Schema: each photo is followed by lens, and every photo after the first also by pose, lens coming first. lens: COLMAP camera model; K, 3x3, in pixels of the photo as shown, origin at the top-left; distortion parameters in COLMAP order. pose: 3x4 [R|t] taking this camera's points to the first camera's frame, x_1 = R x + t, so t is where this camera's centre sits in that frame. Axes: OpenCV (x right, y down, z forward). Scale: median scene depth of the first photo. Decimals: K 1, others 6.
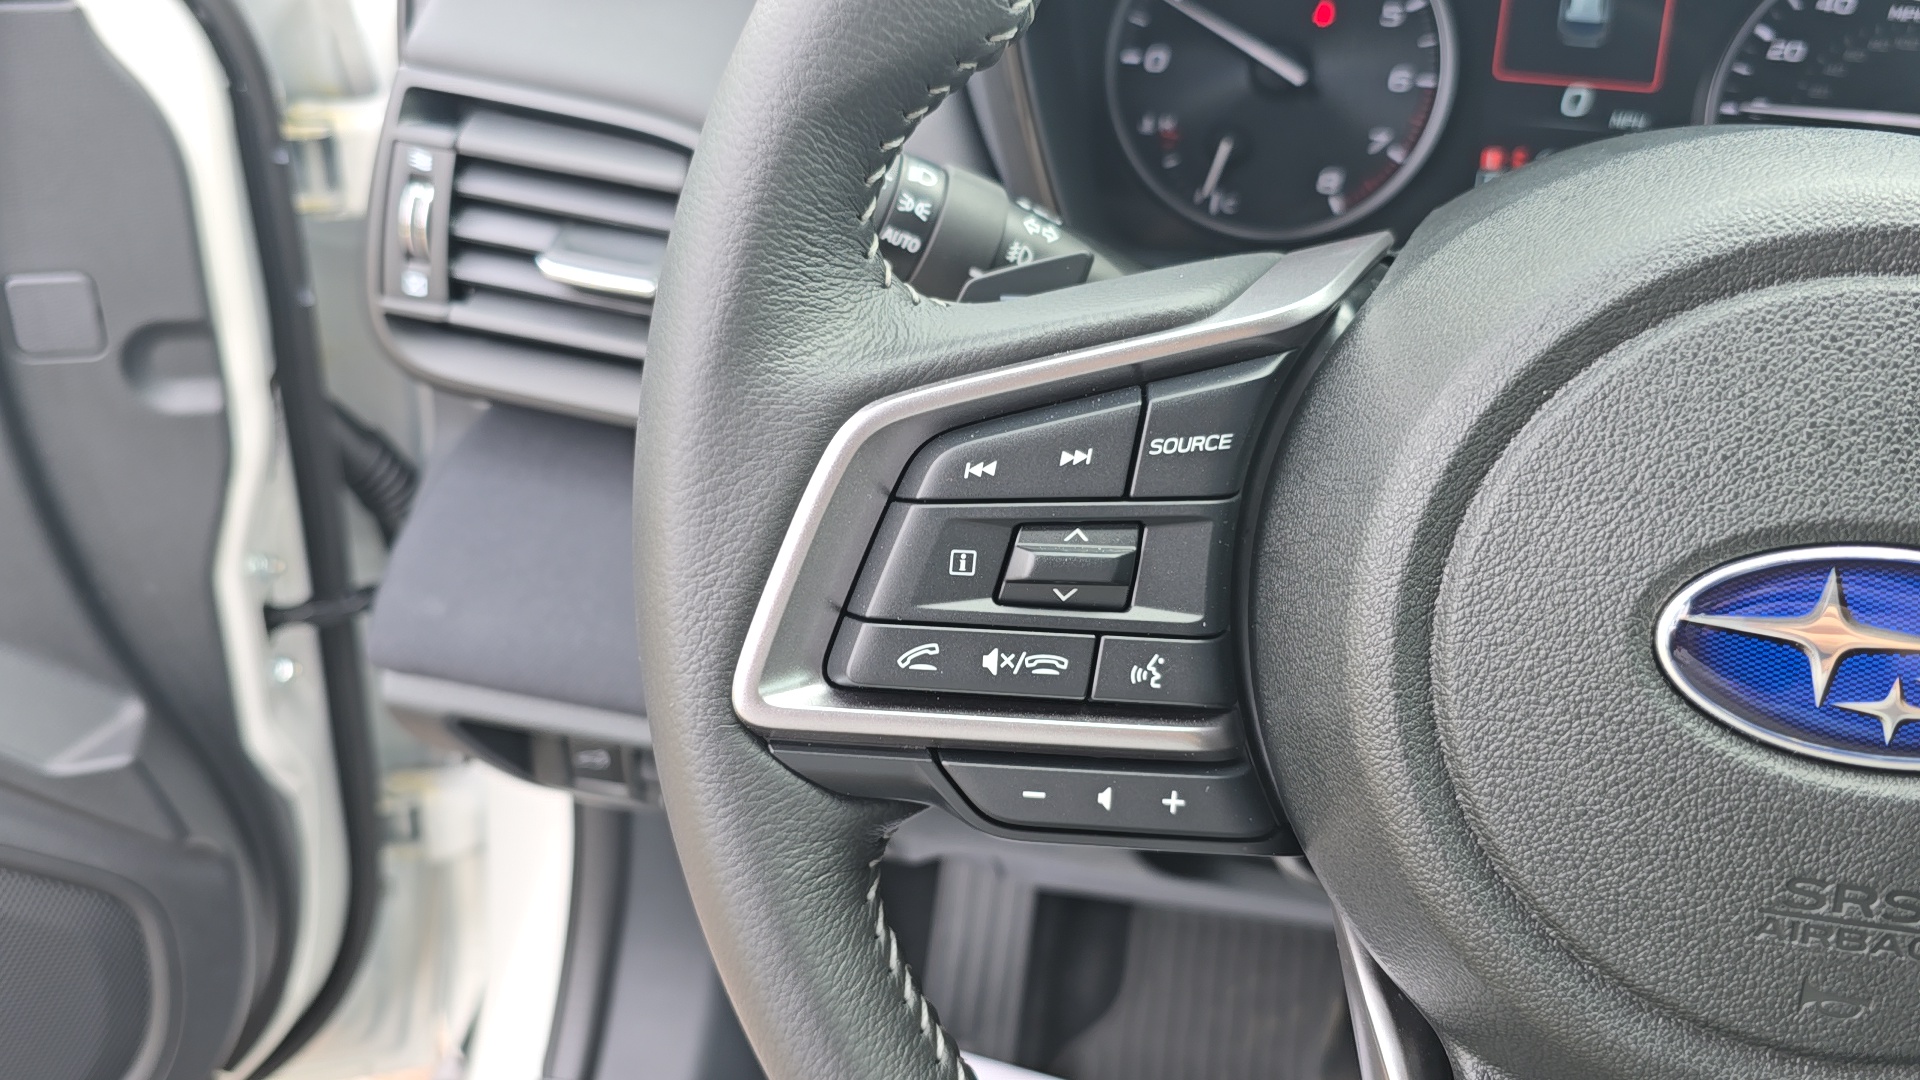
lens RADIAL K [[1539.6, 0, 960.0], [0, 1539.6, 540.0], [0, 0, 1]] dist [-0.040207, 0.010088]
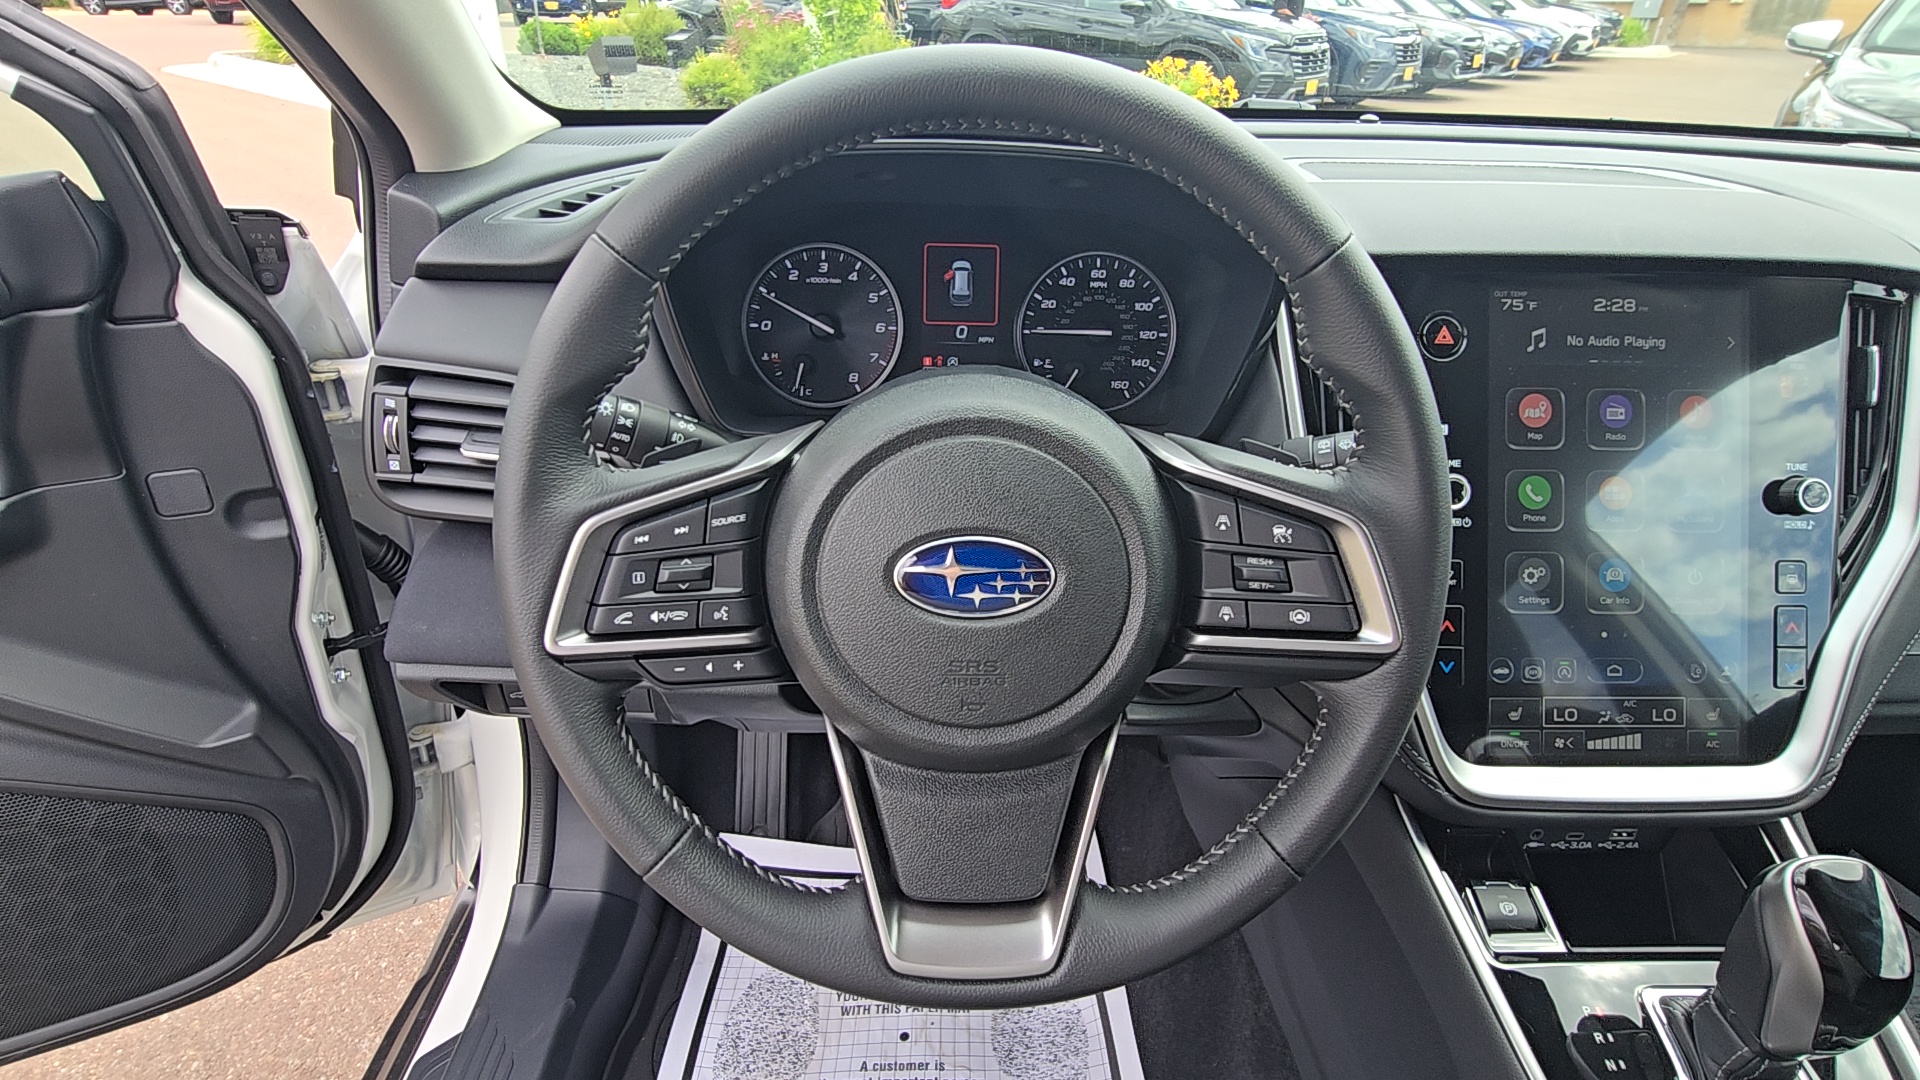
lens RADIAL K [[961.1, 0, 956.0], [0, 961.1, 532.4], [0, 0, 1]] dist [0.003297, -0.000519]
pose [[0.982191, -0.101809, 0.157909, 0.236664], [0.104276, 0.994521, -0.007394, 0.006052], [-0.156291, 0.023729, 0.987426, -0.526756]]
